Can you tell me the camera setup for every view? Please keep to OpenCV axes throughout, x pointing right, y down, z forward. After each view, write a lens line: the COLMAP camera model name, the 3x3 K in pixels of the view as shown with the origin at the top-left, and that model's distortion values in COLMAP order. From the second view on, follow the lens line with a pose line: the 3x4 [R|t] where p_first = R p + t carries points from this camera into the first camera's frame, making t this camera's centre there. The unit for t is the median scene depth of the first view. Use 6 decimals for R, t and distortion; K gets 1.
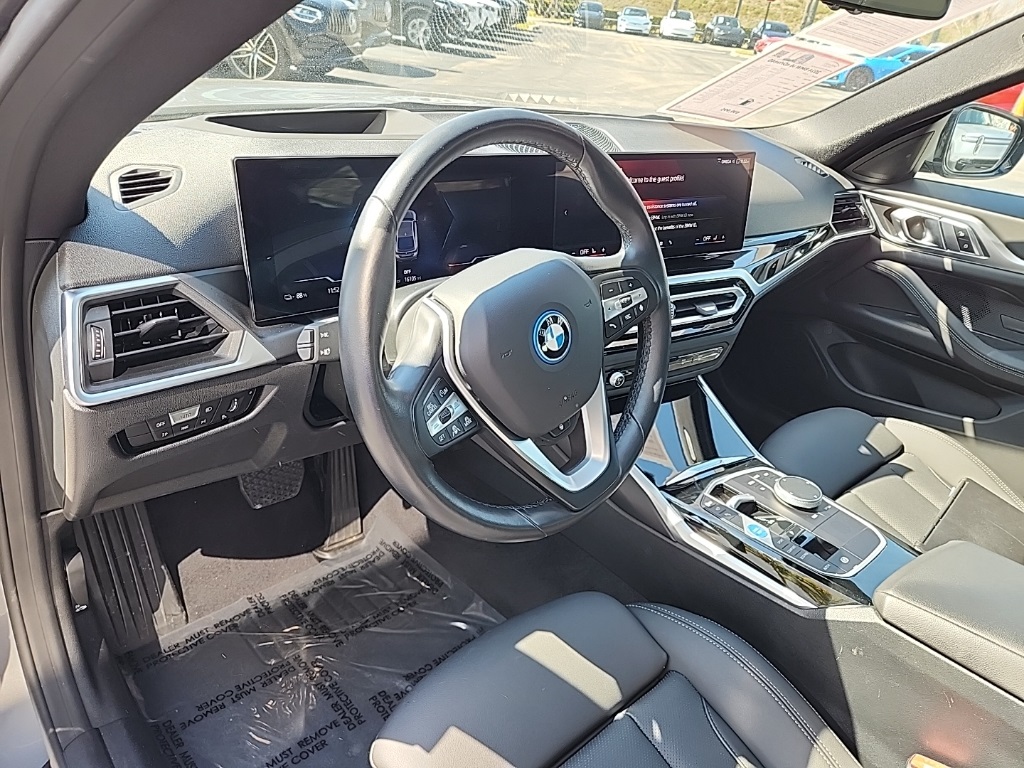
lens RADIAL K [[689.7, 0, 517.2], [0, 689.7, 382.1], [0, 0, 1]] dist [0.079856, -0.071040]
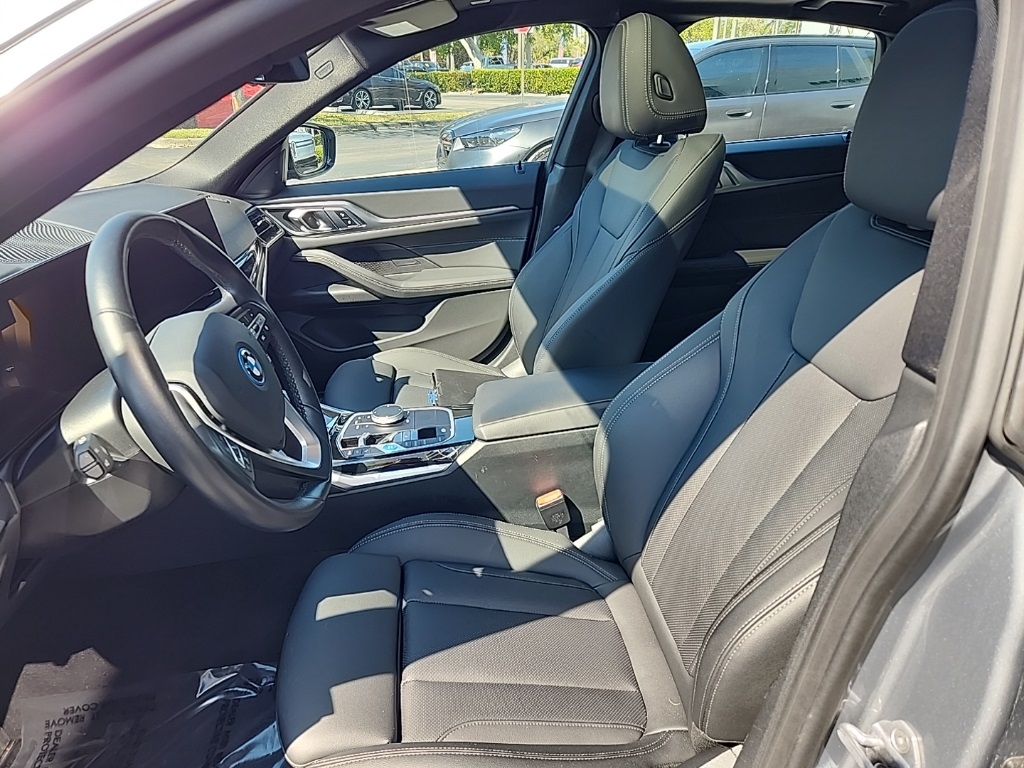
lens RADIAL K [[689.7, 0, 517.2], [0, 689.7, 382.1], [0, 0, 1]] dist [0.079856, -0.071040]
pose [[0.555848, -0.456575, 0.694674, -0.321598], [0.472506, 0.861073, 0.187862, -0.028506], [-0.683938, 0.223815, 0.694360, -0.118263]]
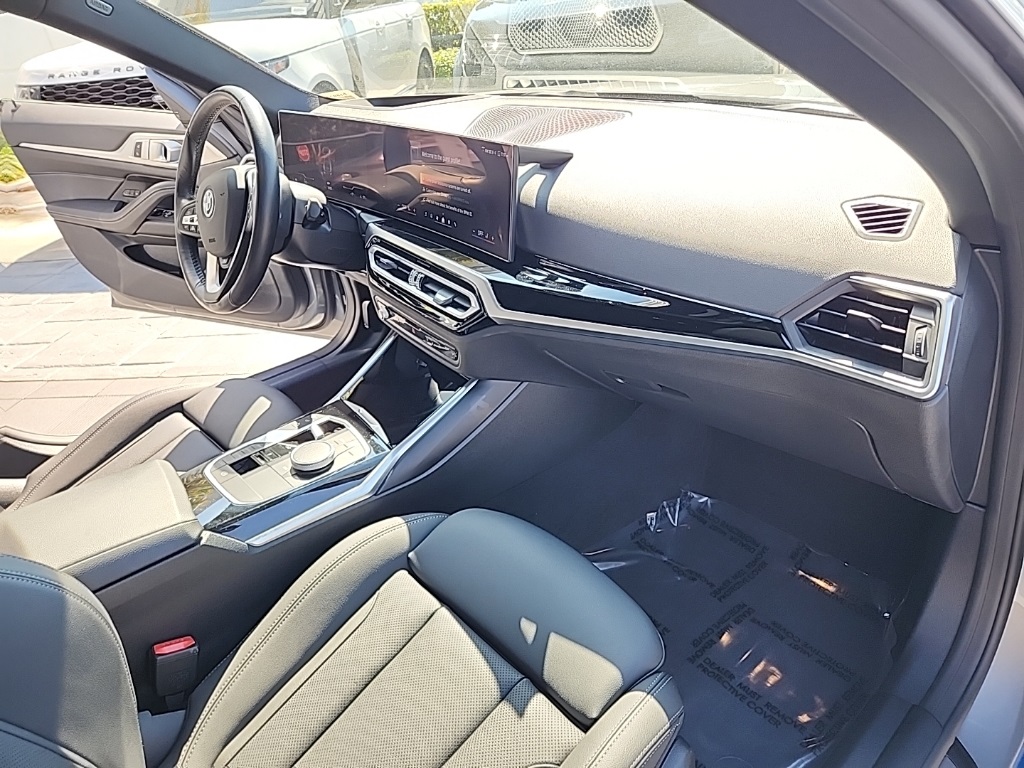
lens RADIAL K [[689.7, 0, 517.2], [0, 689.7, 382.1], [0, 0, 1]] dist [0.079856, -0.071040]
pose [[-0.008631, 0.373412, -0.927625, 1.141458], [-0.373315, 0.859386, 0.349416, -0.359266], [0.927665, 0.349312, 0.131983, 0.951795]]
